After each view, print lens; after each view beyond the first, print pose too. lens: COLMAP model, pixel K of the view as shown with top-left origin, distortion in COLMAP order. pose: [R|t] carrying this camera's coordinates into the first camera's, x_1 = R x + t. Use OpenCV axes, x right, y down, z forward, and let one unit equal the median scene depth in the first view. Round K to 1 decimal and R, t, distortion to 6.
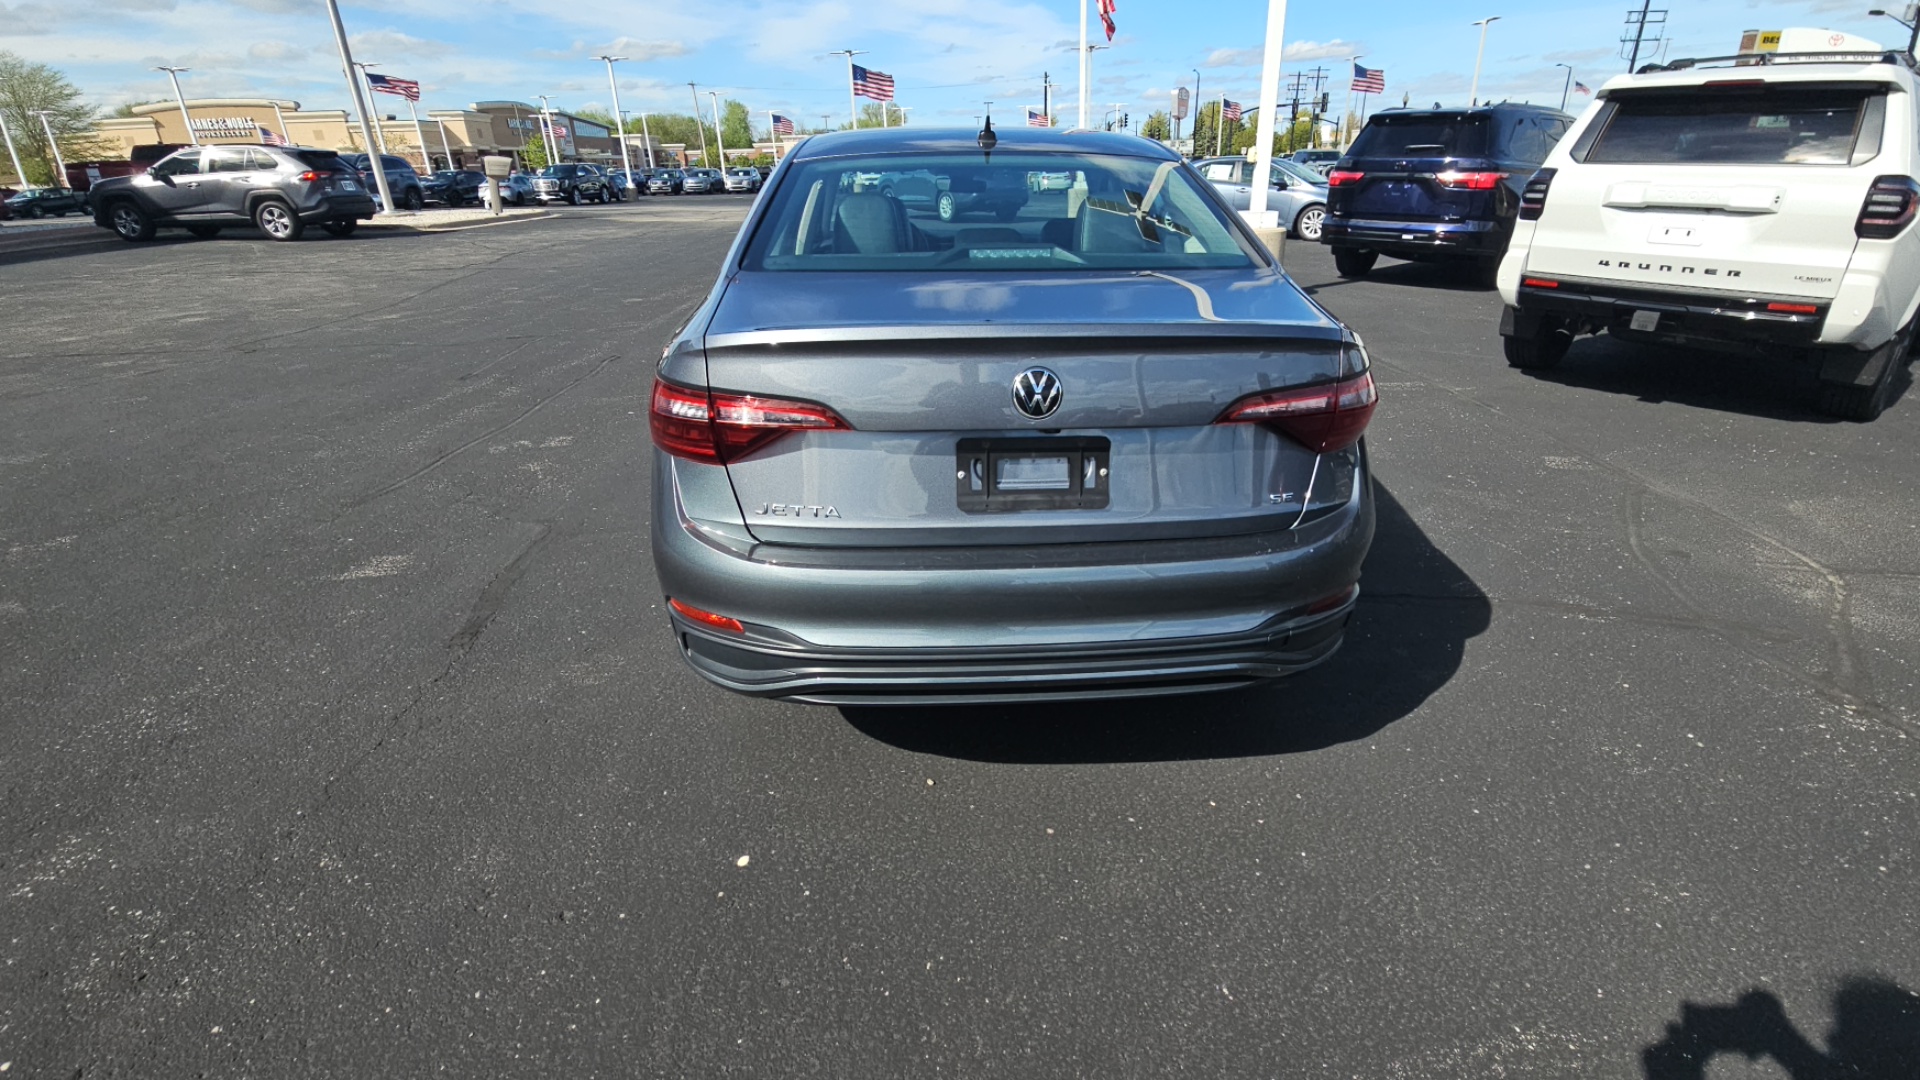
lens RADIAL K [[864.2, 0, 976.5], [0, 864.2, 549.5], [0, 0, 1]] dist [0.001979, -0.003737]
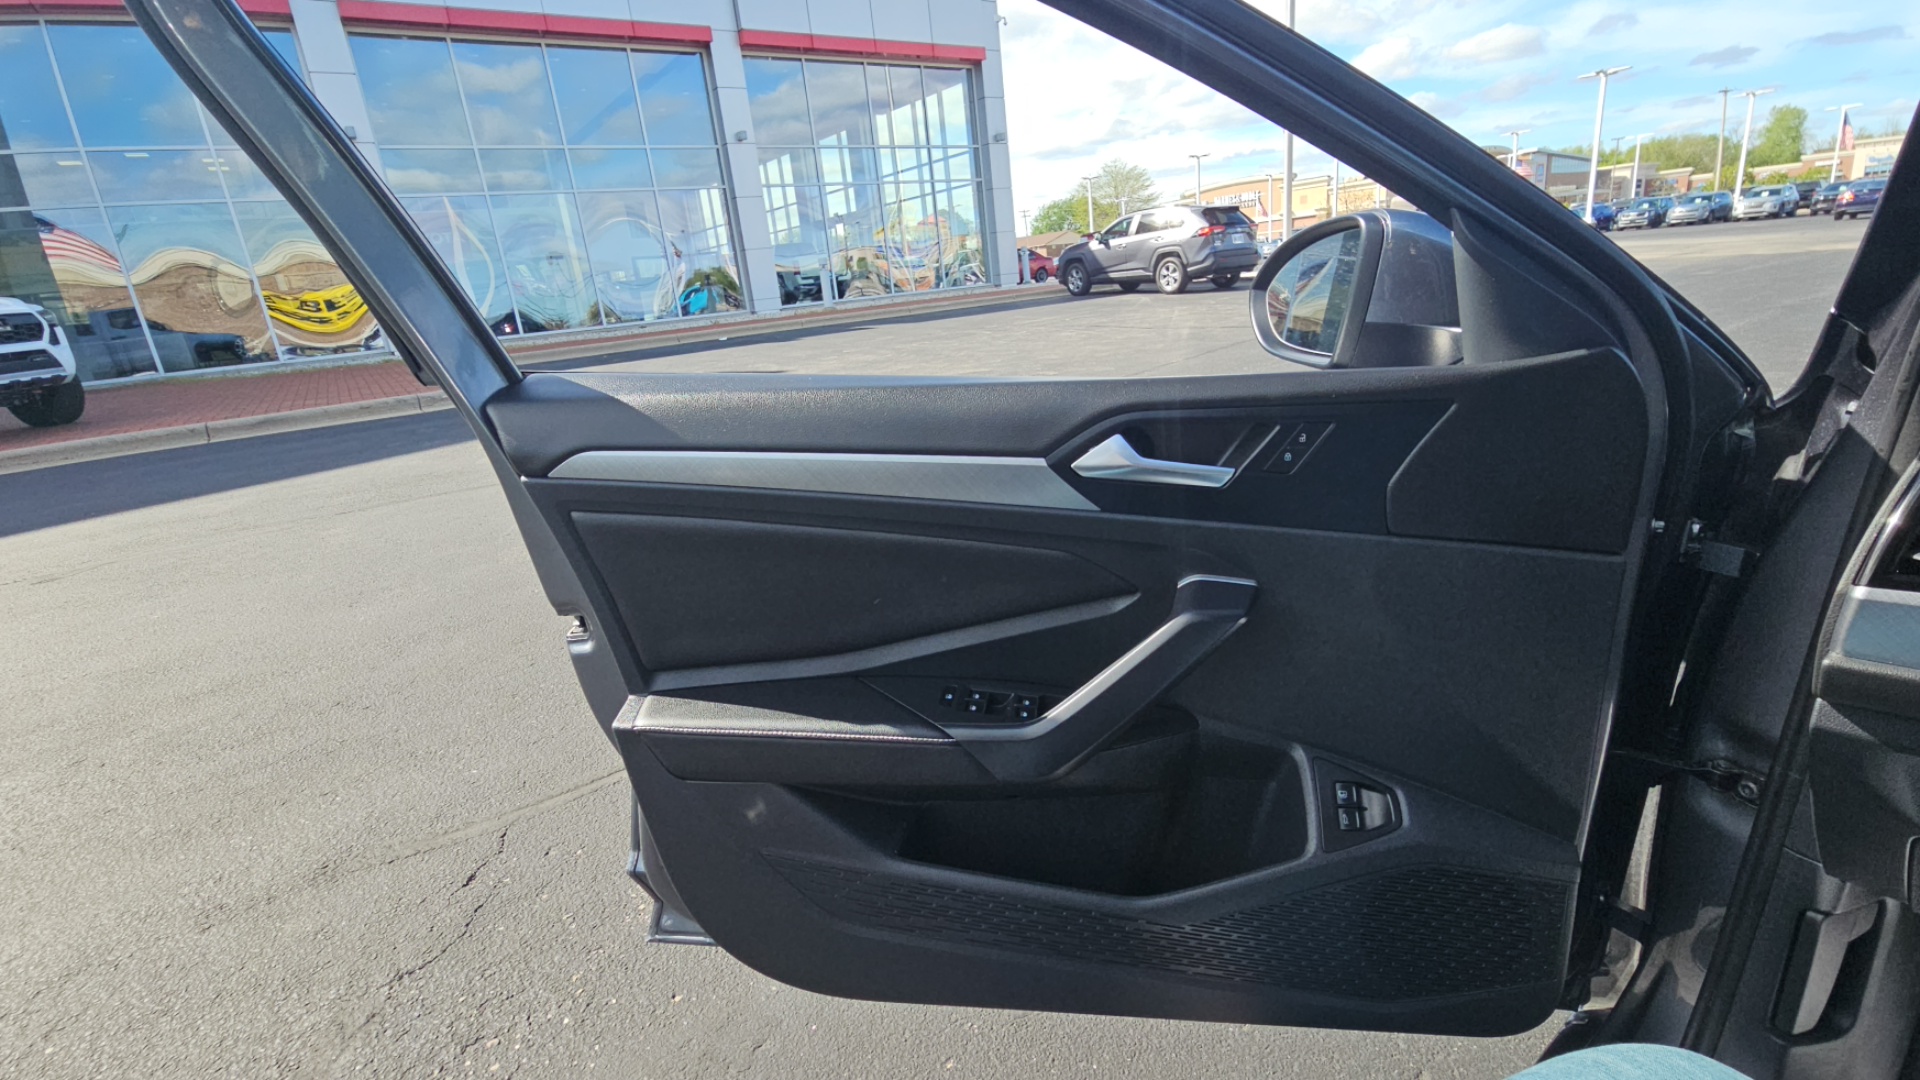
lens RADIAL K [[865.4, 0, 970.3], [0, 865.4, 544.9], [0, 0, 1]] dist [0.004754, -0.005983]
pose [[0.573933, 0.216002, -0.789902, -0.063076], [-0.258027, 0.963152, 0.075898, -0.127029], [0.777189, 0.160256, 0.608519, 0.343681]]
